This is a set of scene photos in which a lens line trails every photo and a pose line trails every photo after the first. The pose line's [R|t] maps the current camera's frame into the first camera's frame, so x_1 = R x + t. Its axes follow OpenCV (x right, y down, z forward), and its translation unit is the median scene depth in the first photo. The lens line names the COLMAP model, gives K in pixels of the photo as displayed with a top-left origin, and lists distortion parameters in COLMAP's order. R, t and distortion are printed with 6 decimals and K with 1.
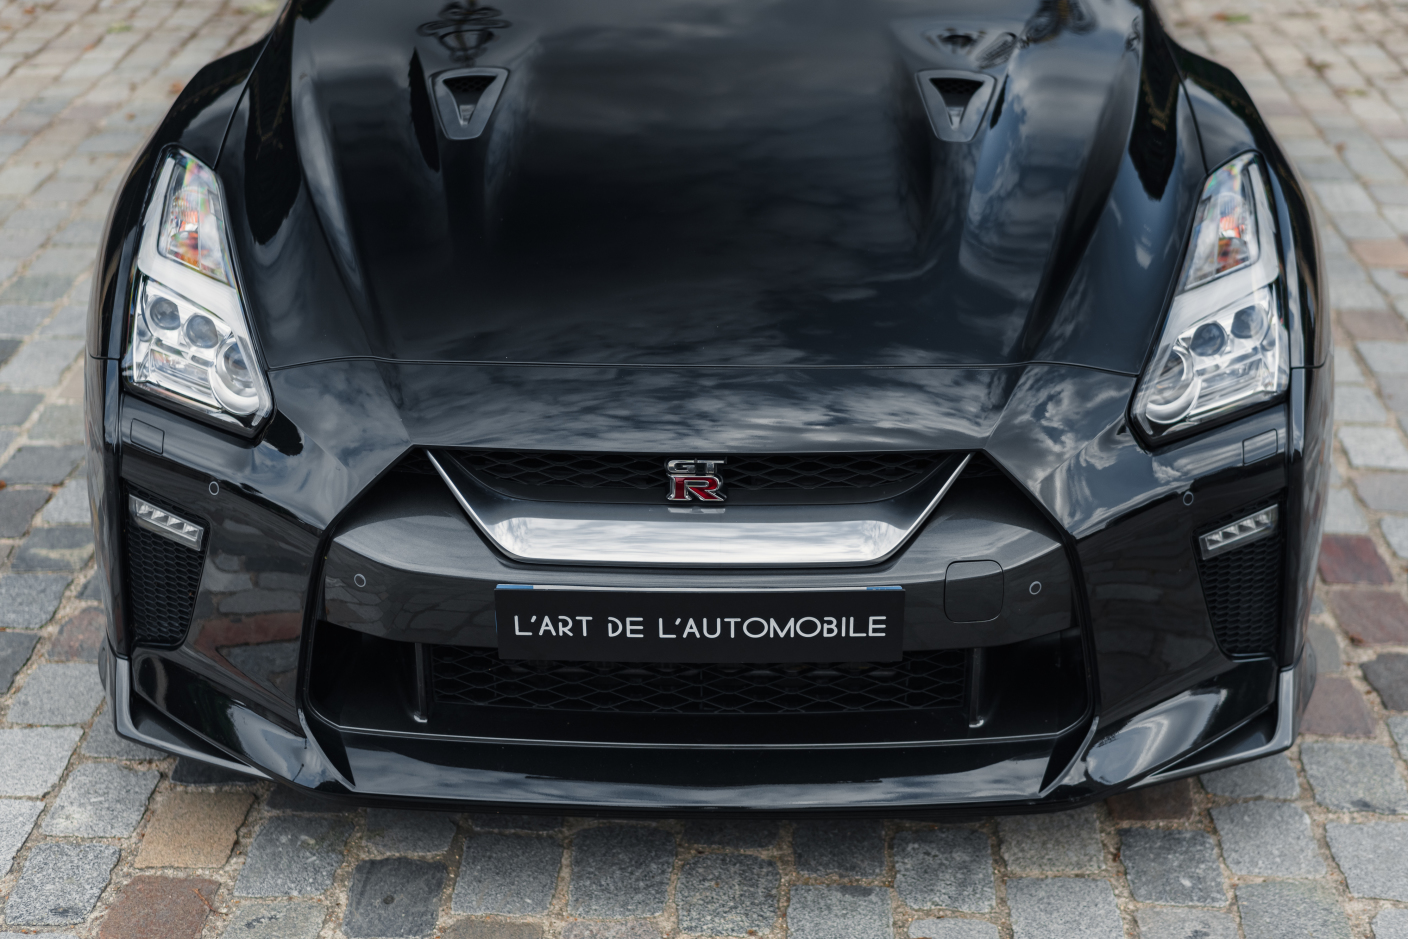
lens RADIAL K [[2270.9, 0, 737.1], [0, 2270.9, 468.4], [0, 0, 1]] dist [-0.007569, 0.014348]
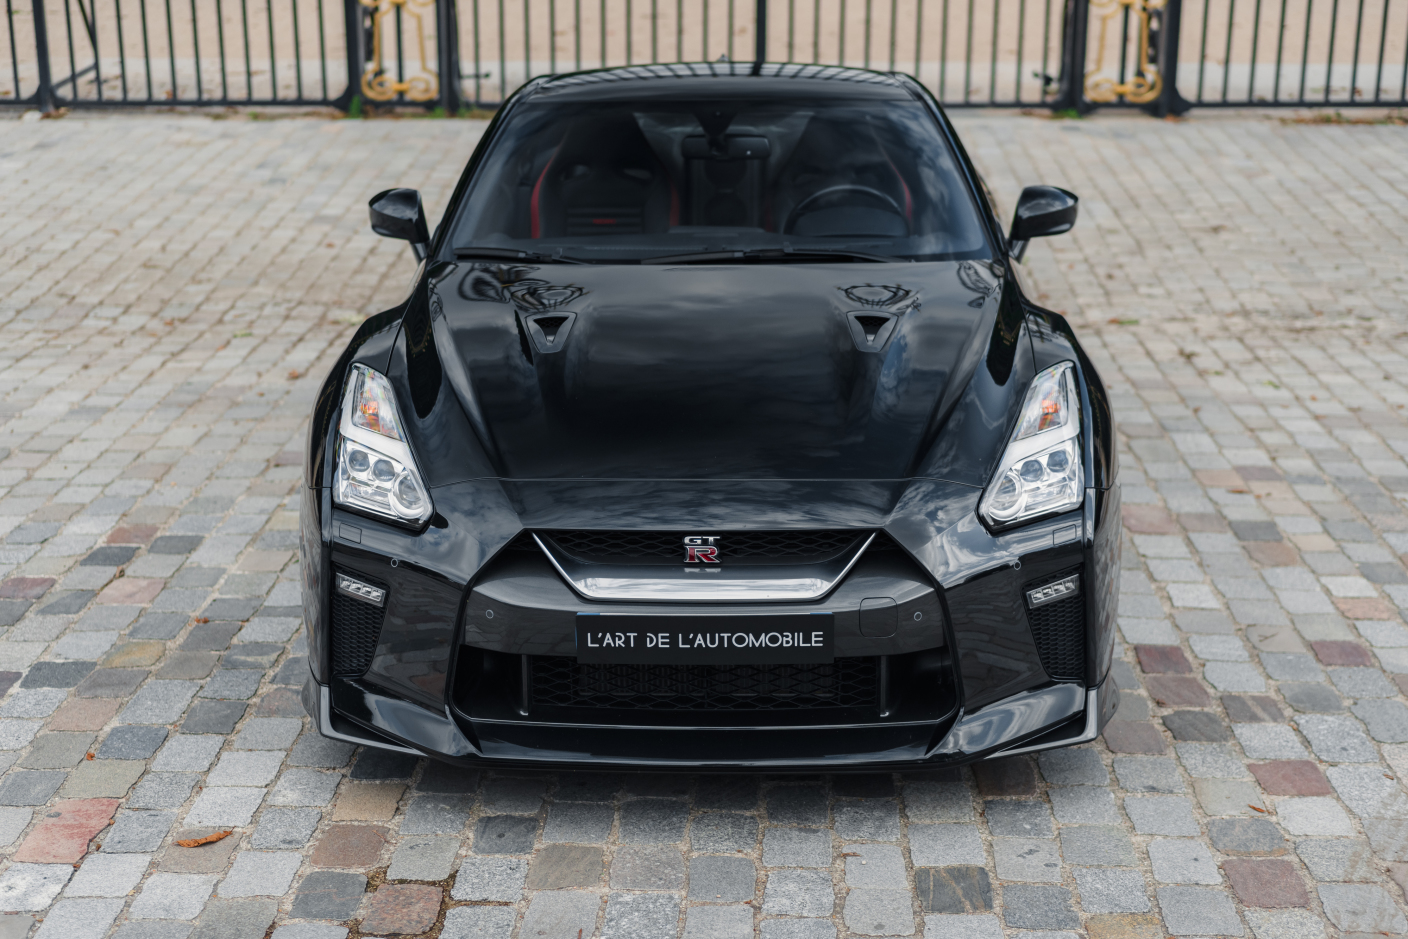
lens RADIAL K [[2227.6, 0, 704.0], [0, 2227.6, 469.5], [0, 0, 1]] dist [-0.008602, -0.064620]
pose [[0.999896, -0.006206, -0.013045, 0.003375], [0.004103, 0.987837, -0.155439, 0.169092], [0.013851, 0.155369, 0.987759, -0.480680]]
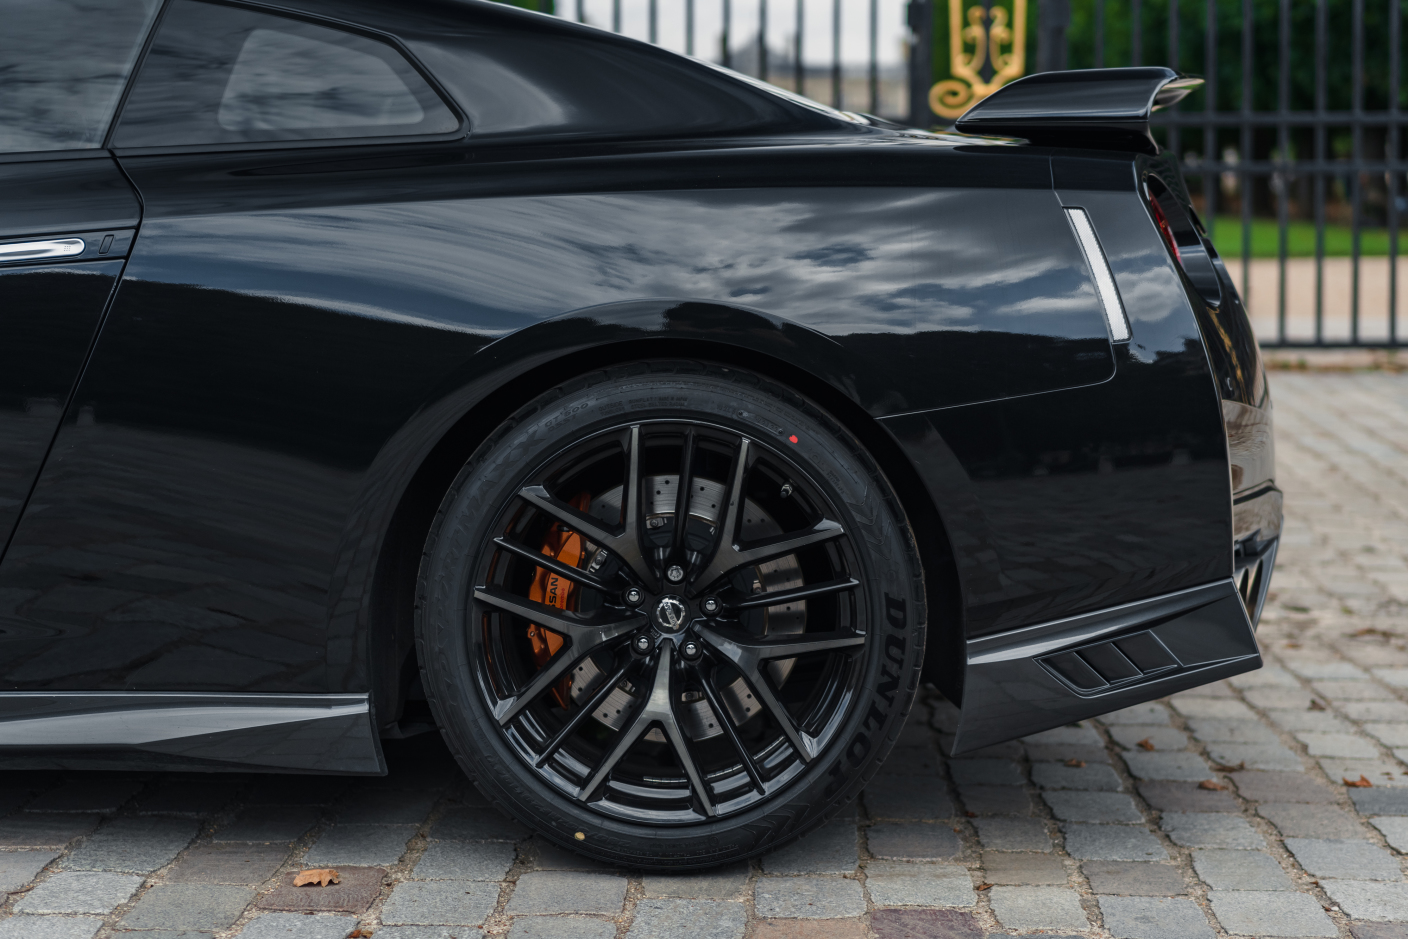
lens RADIAL K [[2270.9, 0, 737.1], [0, 2270.9, 468.4], [0, 0, 1]] dist [-0.007569, 0.014348]
pose [[0.999811, -0.013066, -0.014396, 0.465633], [0.007651, 0.945158, -0.326524, -0.054365], [0.017873, 0.326352, 0.945079, 0.845645]]
